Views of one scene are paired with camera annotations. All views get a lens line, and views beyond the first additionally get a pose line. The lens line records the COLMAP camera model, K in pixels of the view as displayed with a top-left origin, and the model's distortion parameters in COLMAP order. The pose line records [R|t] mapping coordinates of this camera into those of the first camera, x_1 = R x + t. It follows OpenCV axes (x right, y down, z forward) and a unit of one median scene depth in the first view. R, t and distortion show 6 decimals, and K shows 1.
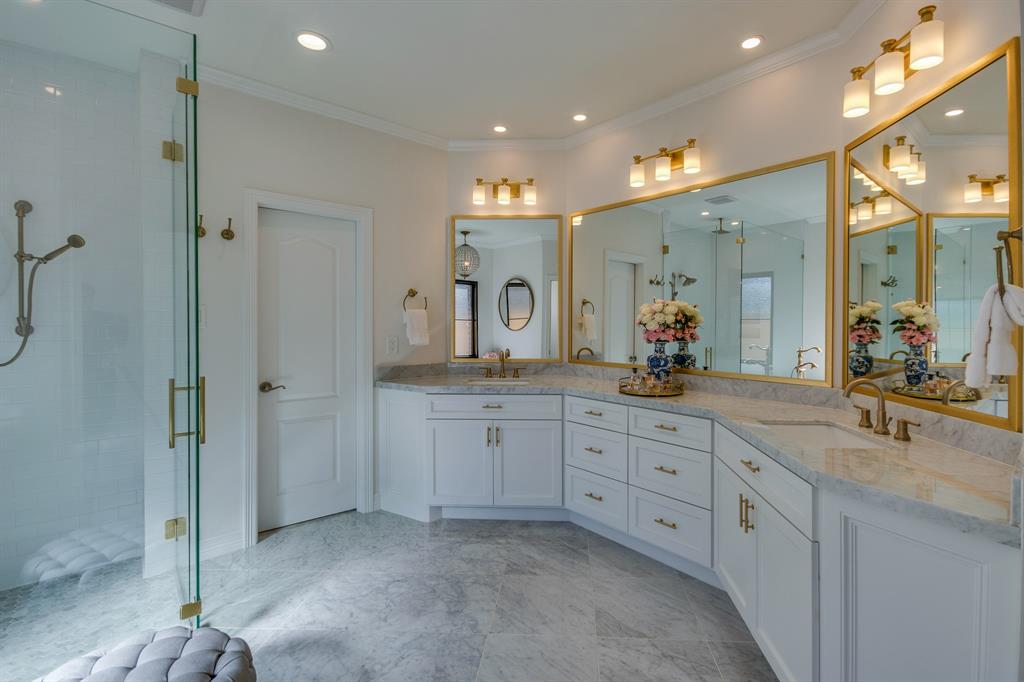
lens RADIAL K [[451.0, 0, 513.1], [0, 451.0, 331.8], [0, 0, 1]] dist [-0.000605, -0.000844]
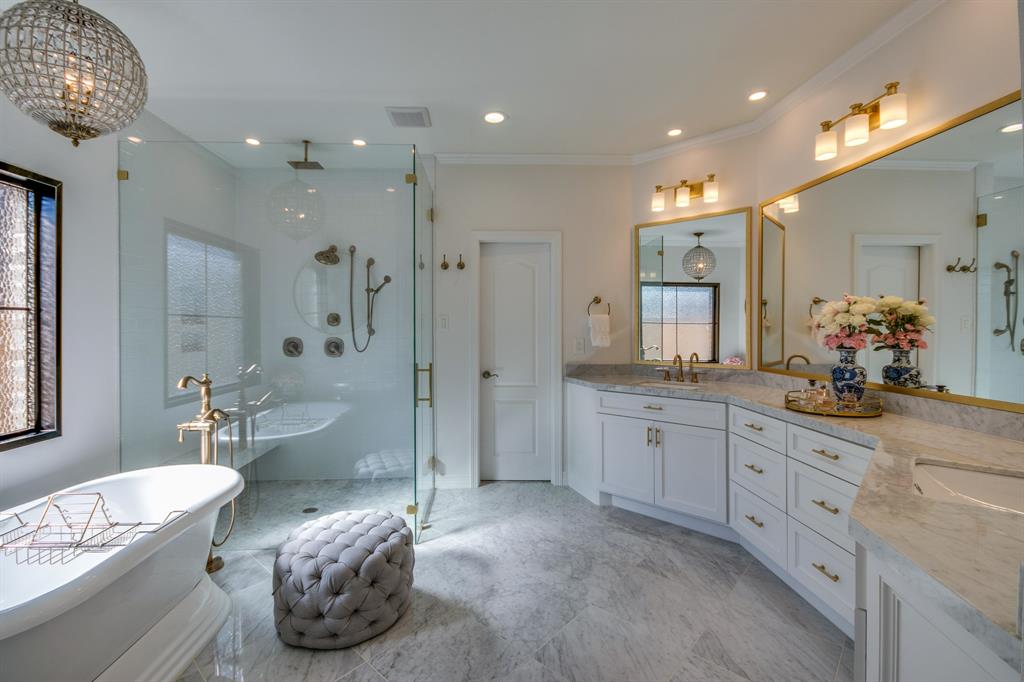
lens RADIAL K [[451.0, 0, 524.9], [0, 451.0, 335.0], [0, 0, 1]] dist [-0.000605, -0.000844]
pose [[0.770685, 0.006521, -0.637183, 0.384317], [-0.008363, 0.999965, 0.000118, 0.002043], [0.637162, 0.005238, 0.770712, 0.022145]]
